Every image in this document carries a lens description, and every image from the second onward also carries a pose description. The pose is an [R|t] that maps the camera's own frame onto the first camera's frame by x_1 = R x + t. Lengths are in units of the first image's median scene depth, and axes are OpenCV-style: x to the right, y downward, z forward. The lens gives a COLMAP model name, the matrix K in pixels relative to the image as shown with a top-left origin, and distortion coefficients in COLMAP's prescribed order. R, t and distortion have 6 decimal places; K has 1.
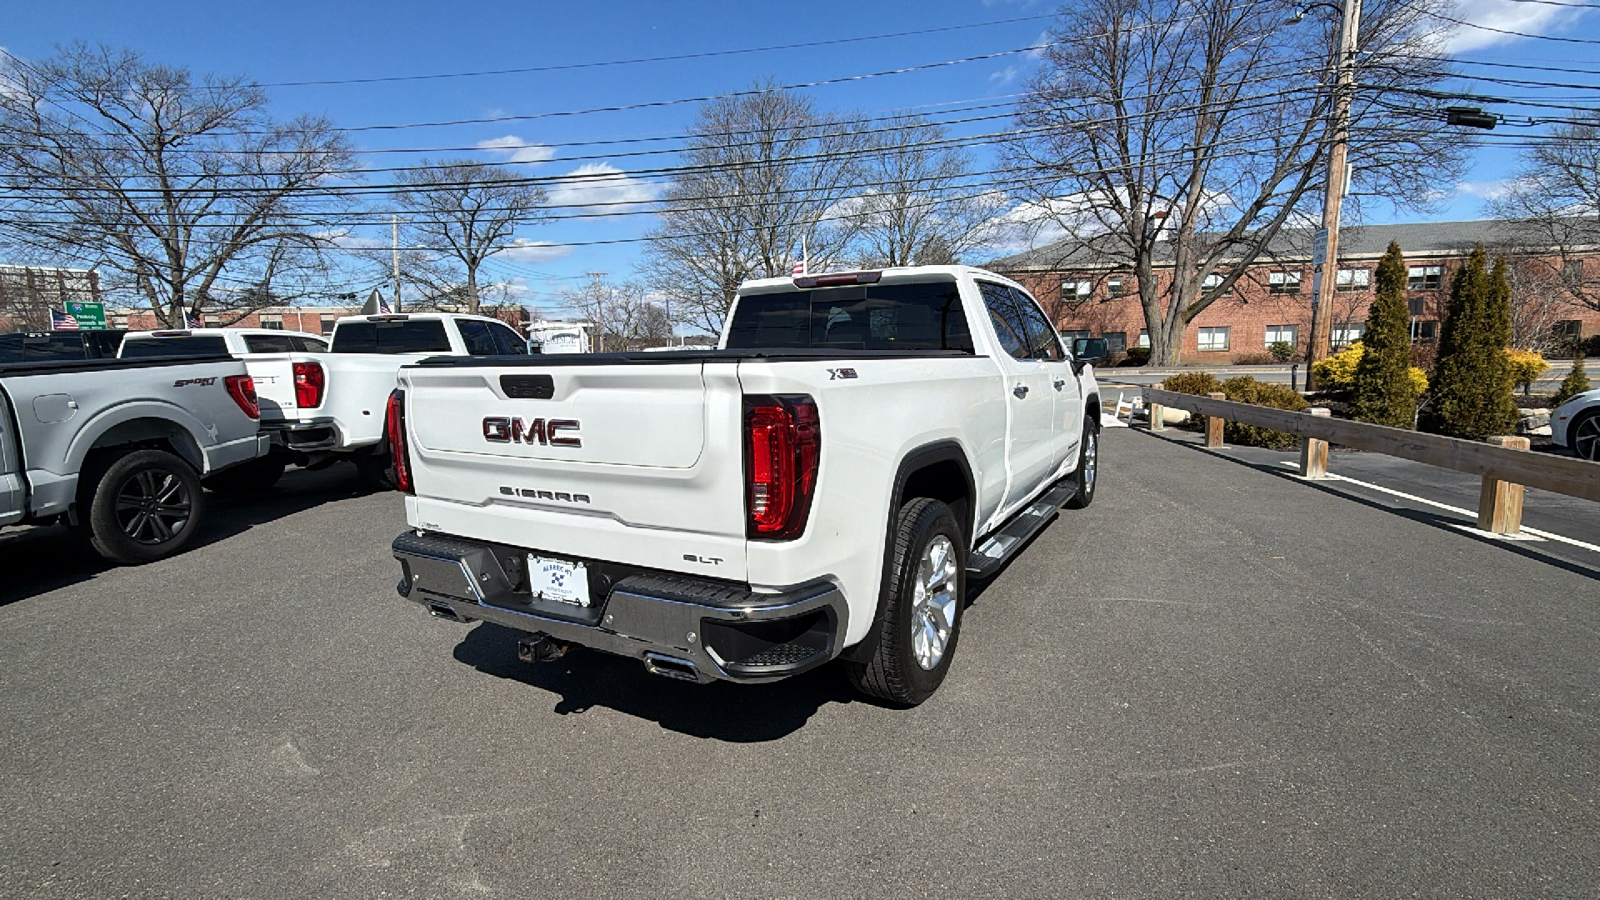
lens RADIAL K [[729.4, 0, 799.1], [0, 729.4, 450.1], [0, 0, 1]] dist [0.000345, -0.000495]
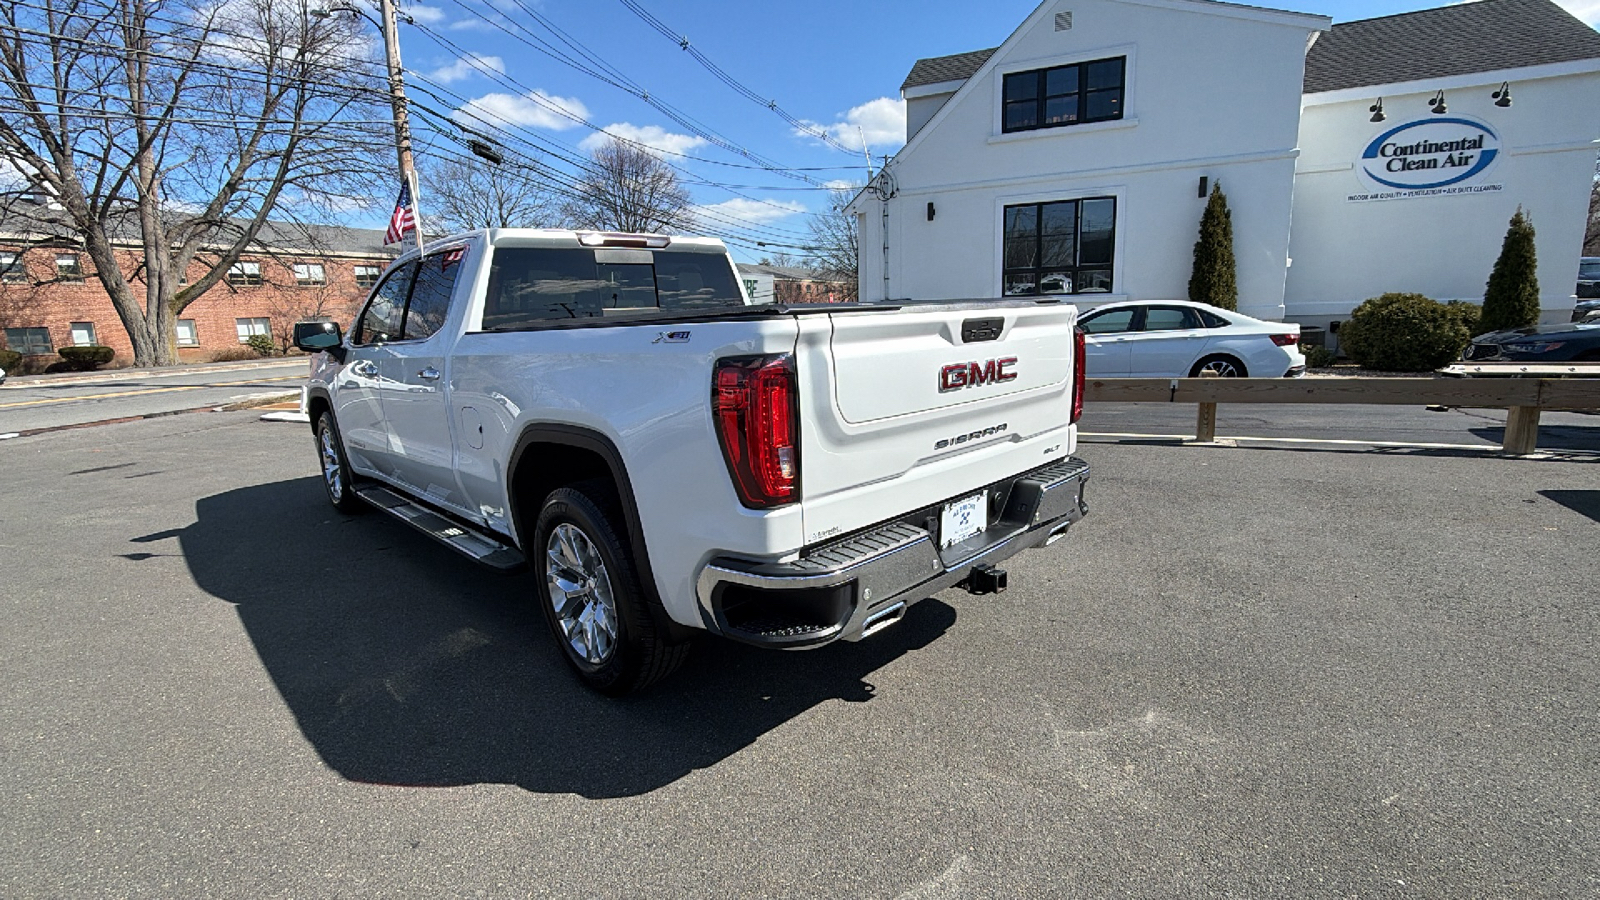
lens RADIAL K [[729.4, 0, 802.3], [0, 729.4, 451.8], [0, 0, 1]] dist [0.000345, -0.000495]
pose [[0.277722, -0.171271, 0.945271, -0.116737], [0.163724, 0.978022, 0.129103, -0.007507], [-0.946607, 0.118909, 0.299659, 0.076926]]
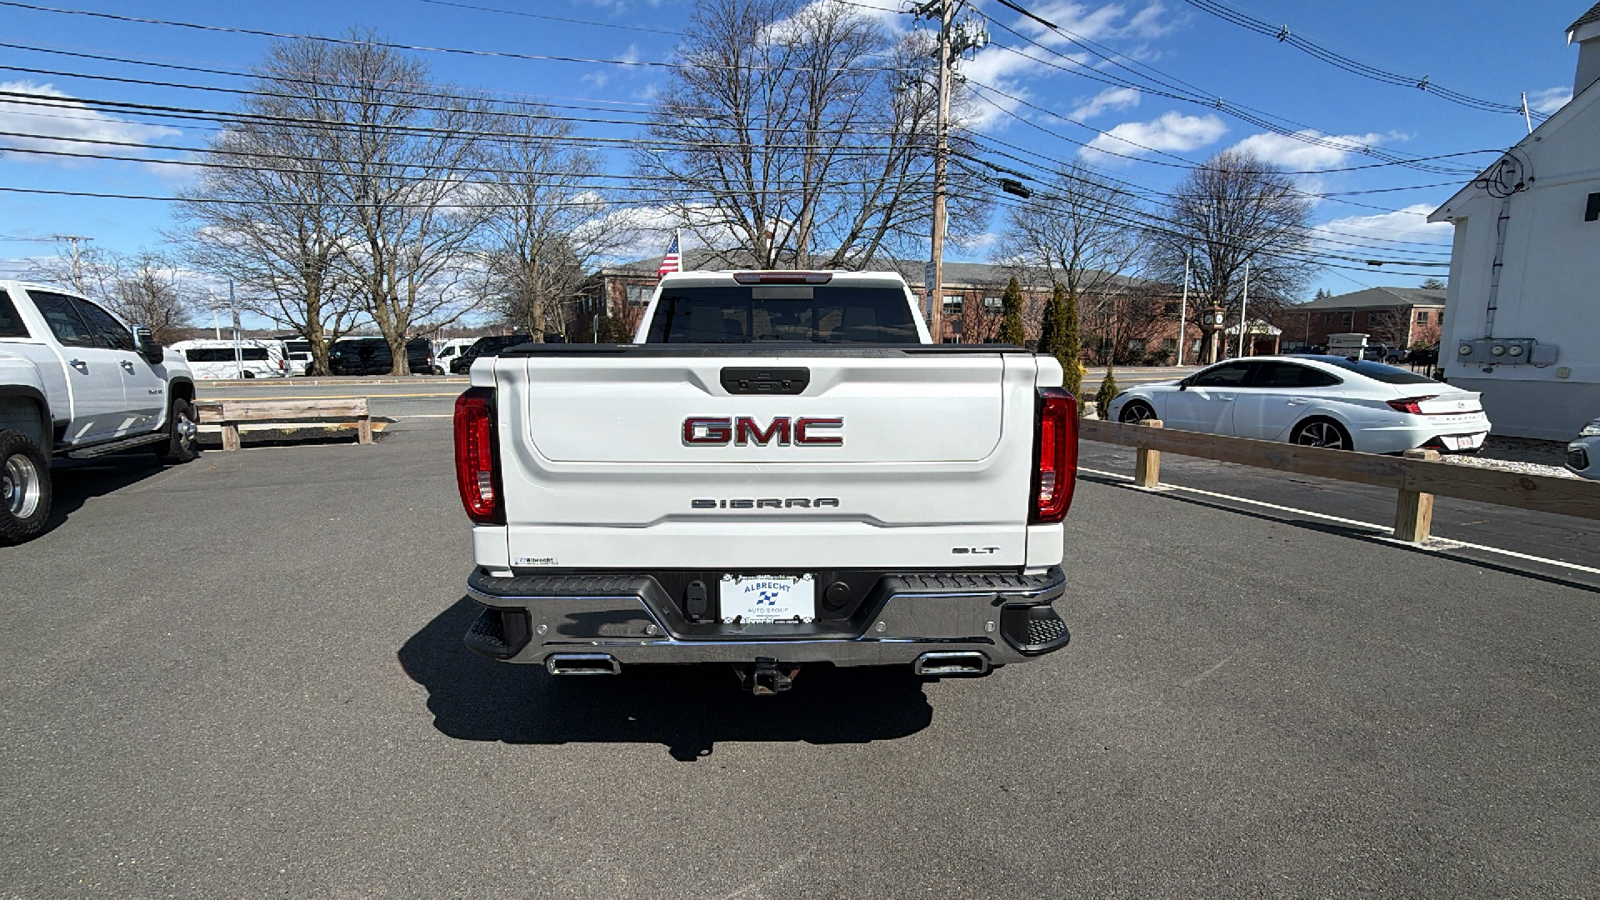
lens RADIAL K [[729.4, 0, 801.8], [0, 729.4, 451.5], [0, 0, 1]] dist [0.000345, -0.000495]
pose [[0.864114, -0.047245, 0.501074, -0.062732], [0.048600, 0.998765, 0.010358, -0.000726], [-0.500944, 0.015402, 0.865343, 0.017890]]
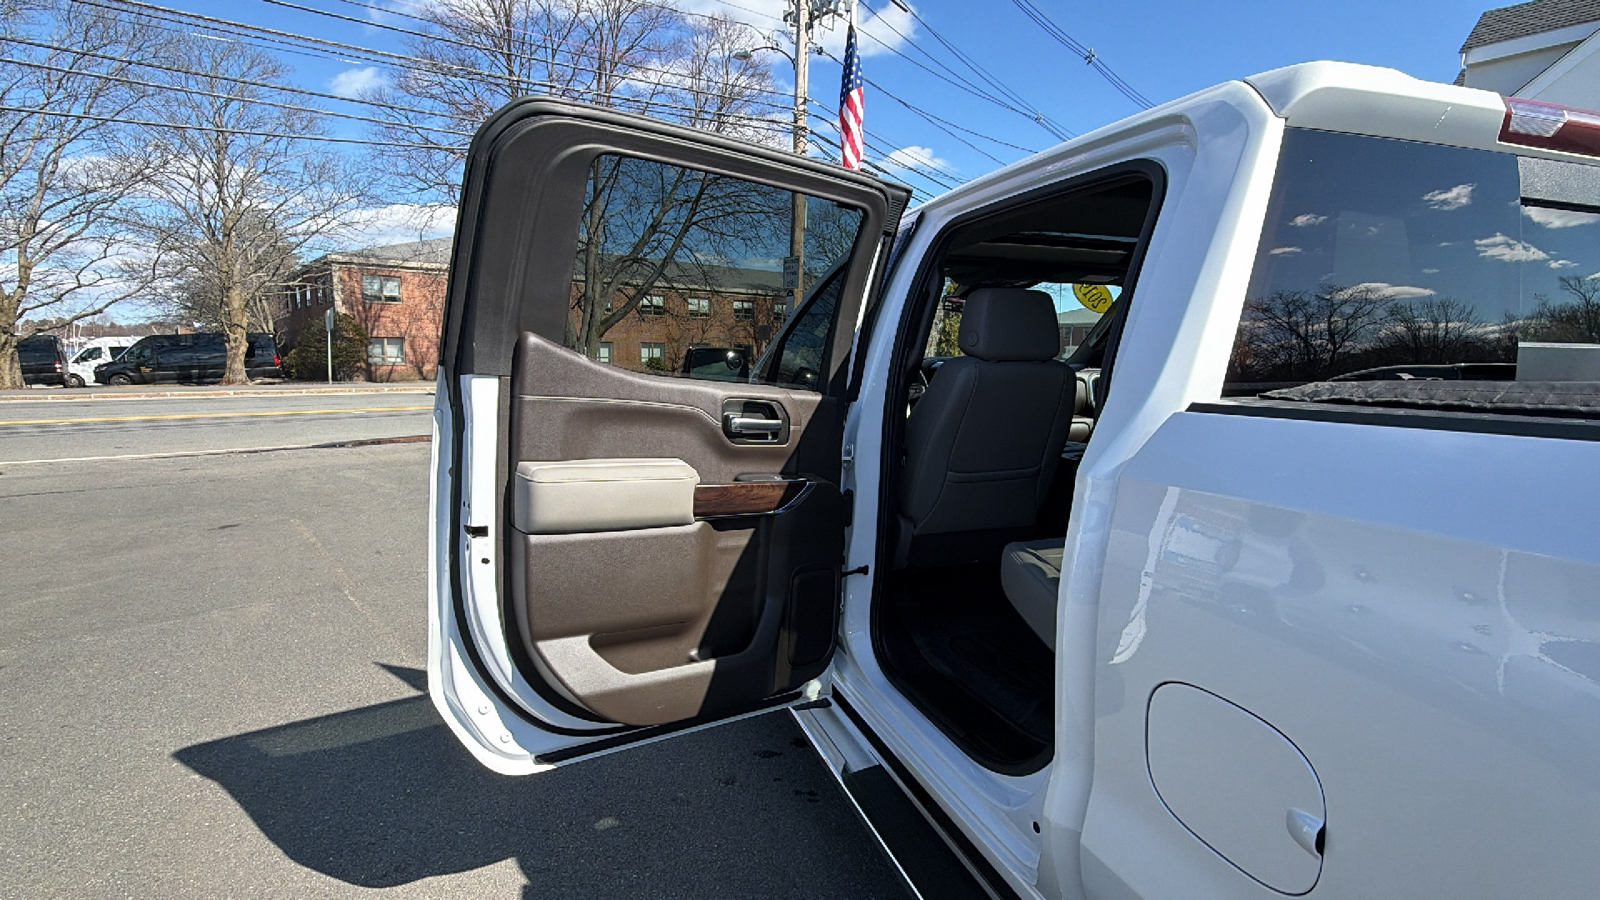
lens RADIAL K [[729.4, 0, 801.6], [0, 729.4, 452.2], [0, 0, 1]] dist [0.000345, -0.000495]
pose [[0.659991, -0.069582, 0.748044, -0.055773], [0.078722, 0.996625, 0.023249, -0.019749], [-0.747137, 0.043544, 0.663242, 0.150788]]
